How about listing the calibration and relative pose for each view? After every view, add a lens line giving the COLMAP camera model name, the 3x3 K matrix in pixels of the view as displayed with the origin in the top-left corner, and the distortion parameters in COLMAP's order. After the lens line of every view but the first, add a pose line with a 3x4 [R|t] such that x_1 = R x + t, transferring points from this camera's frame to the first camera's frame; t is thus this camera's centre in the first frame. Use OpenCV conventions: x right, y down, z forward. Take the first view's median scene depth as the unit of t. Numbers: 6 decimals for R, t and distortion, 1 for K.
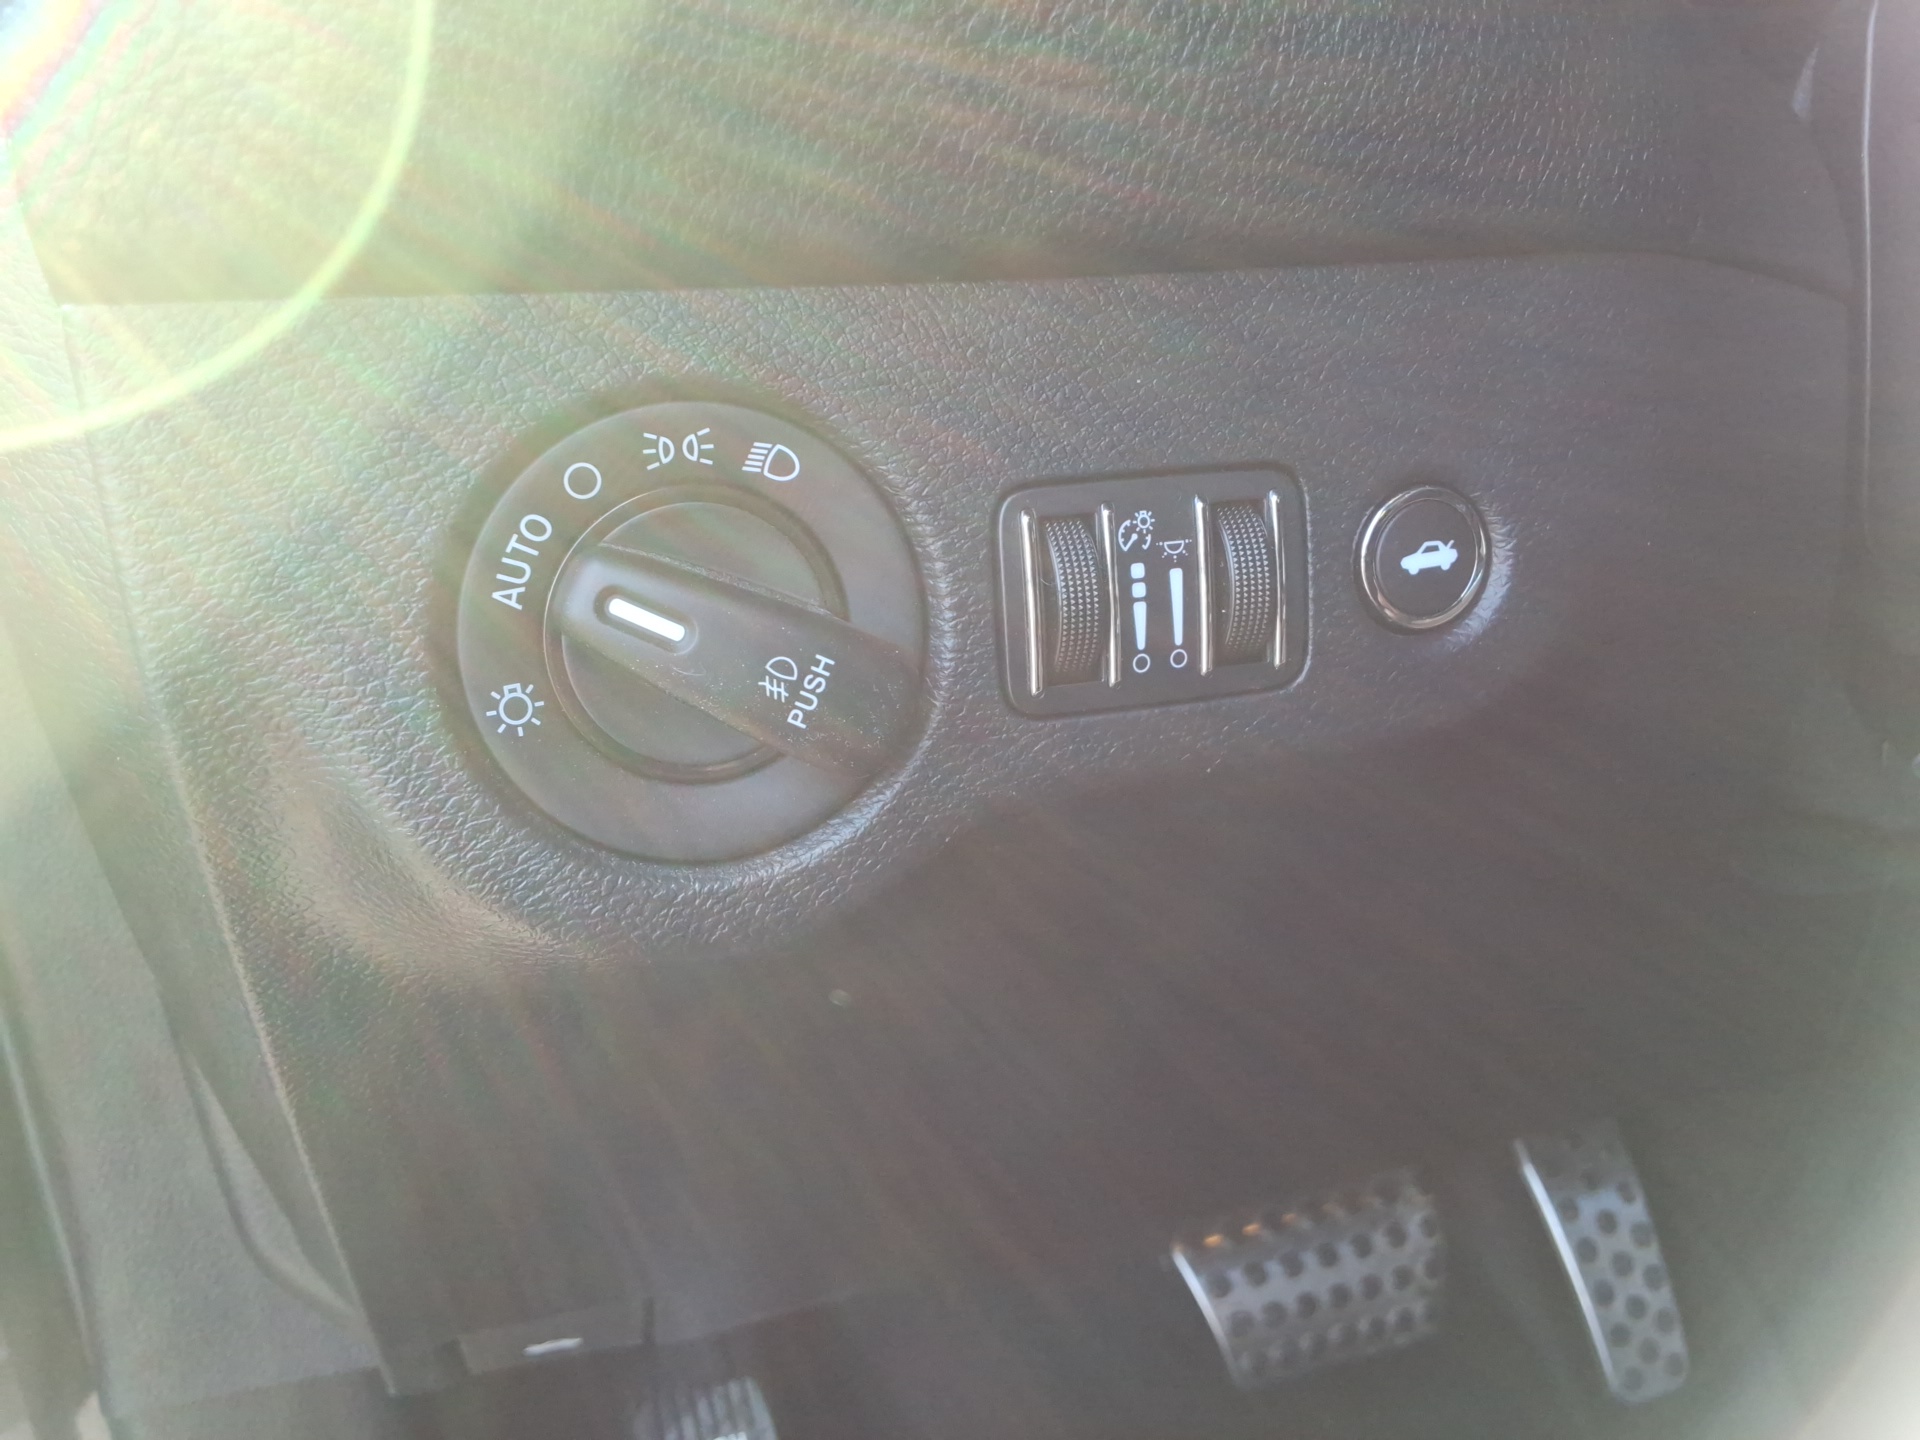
lens RADIAL K [[1557.6, 0, 956.6], [0, 1557.6, 668.6], [0, 0, 1]] dist [0.184992, -0.302770]
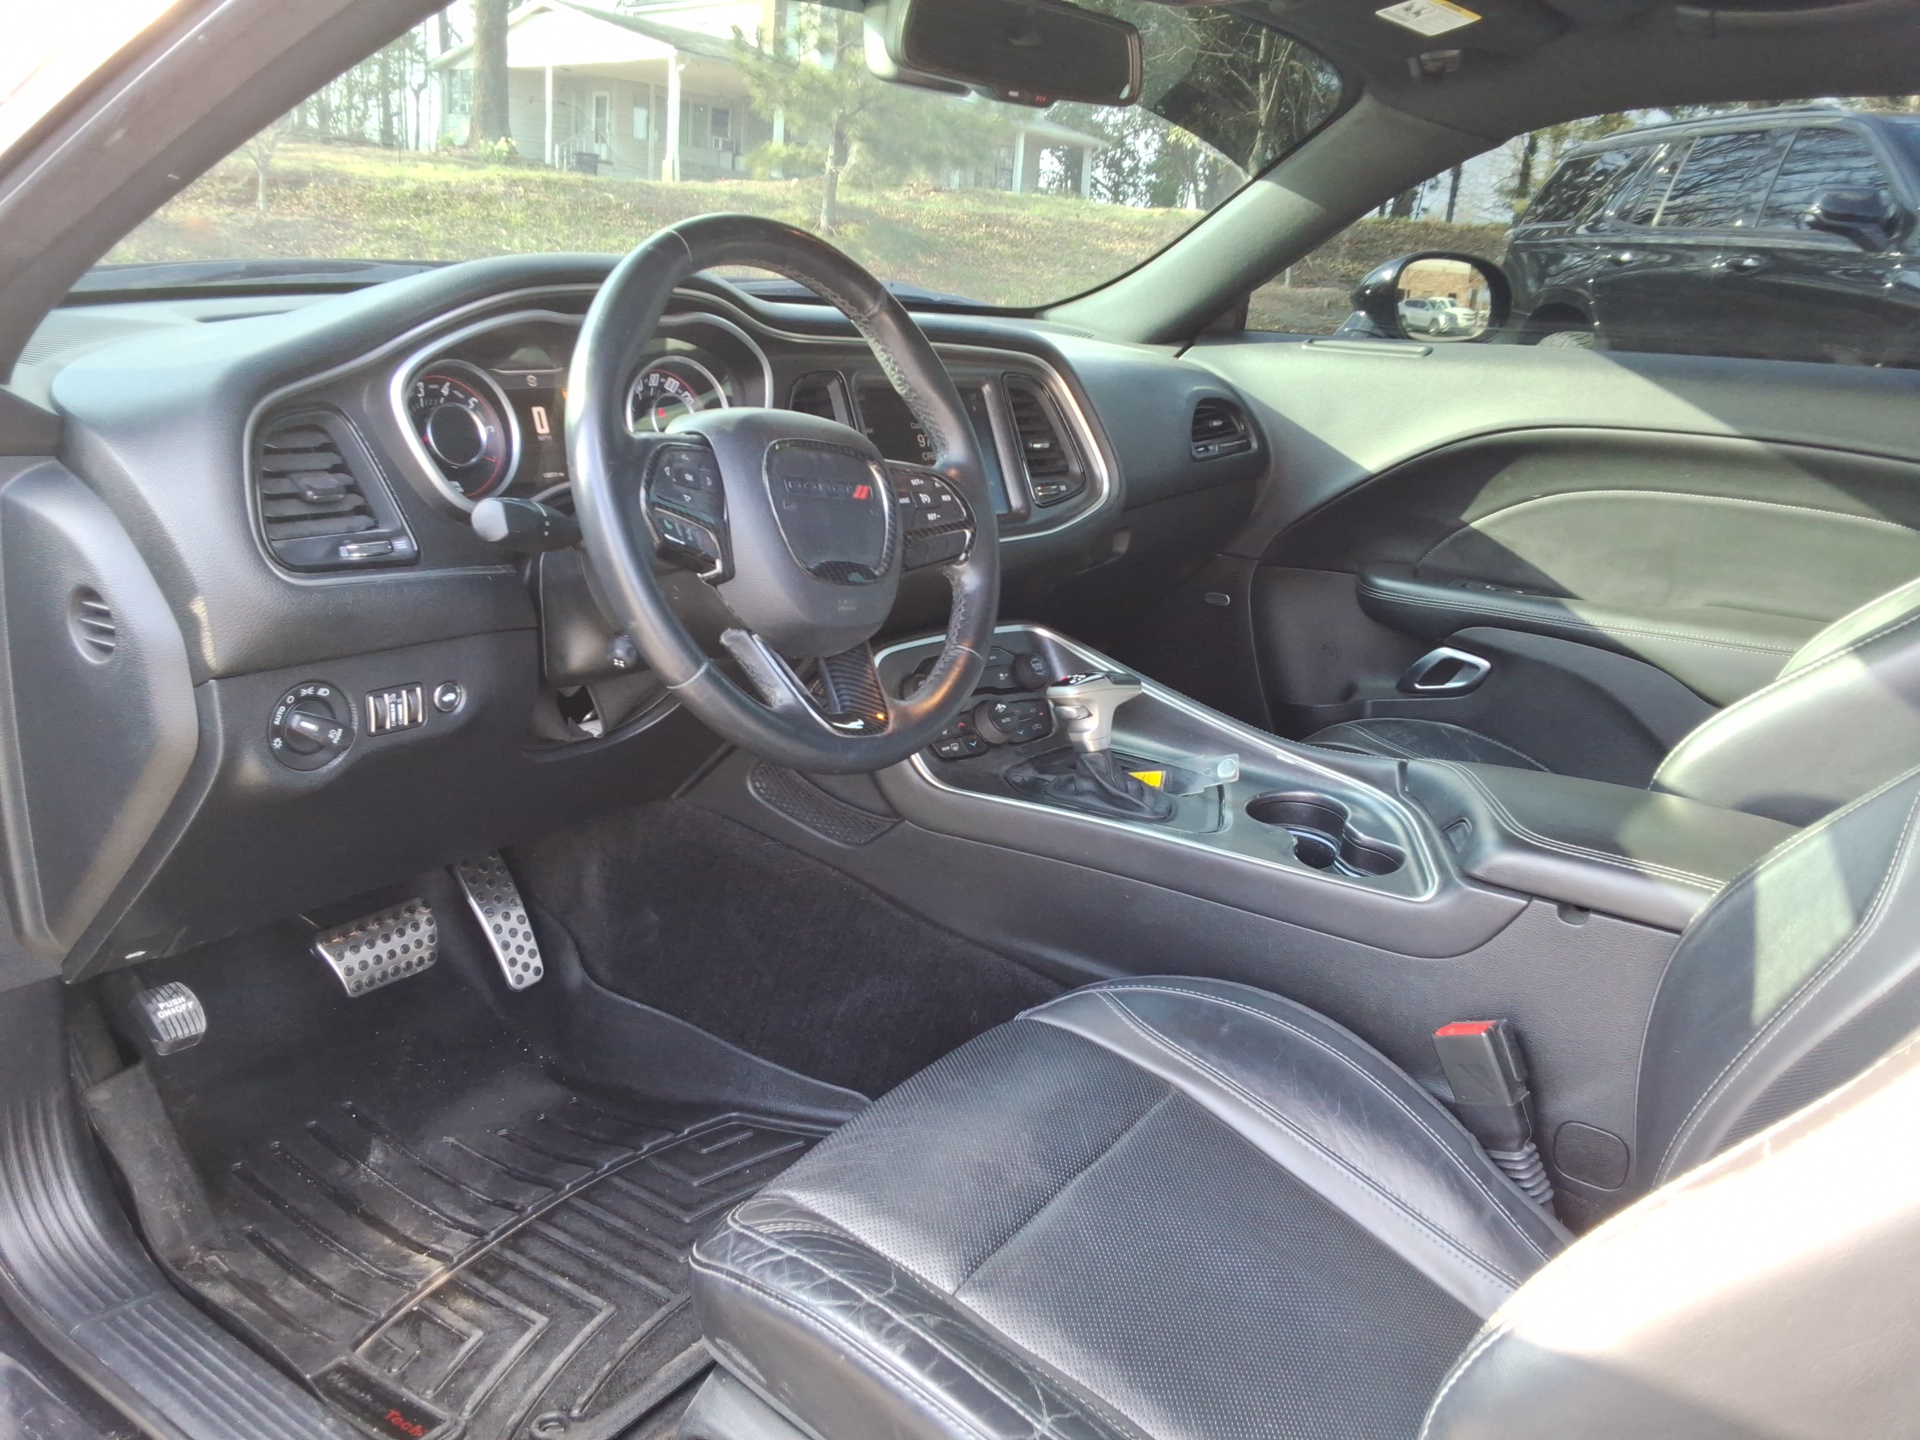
lens RADIAL K [[1554.1, 0, 991.9], [0, 1554.1, 708.8], [0, 0, 1]] dist [0.189910, -0.347626]
pose [[0.782327, -0.061087, 0.619865, -0.485637], [0.013089, 0.996572, 0.081691, -0.140552], [-0.622730, -0.055796, 0.780445, -1.322140]]
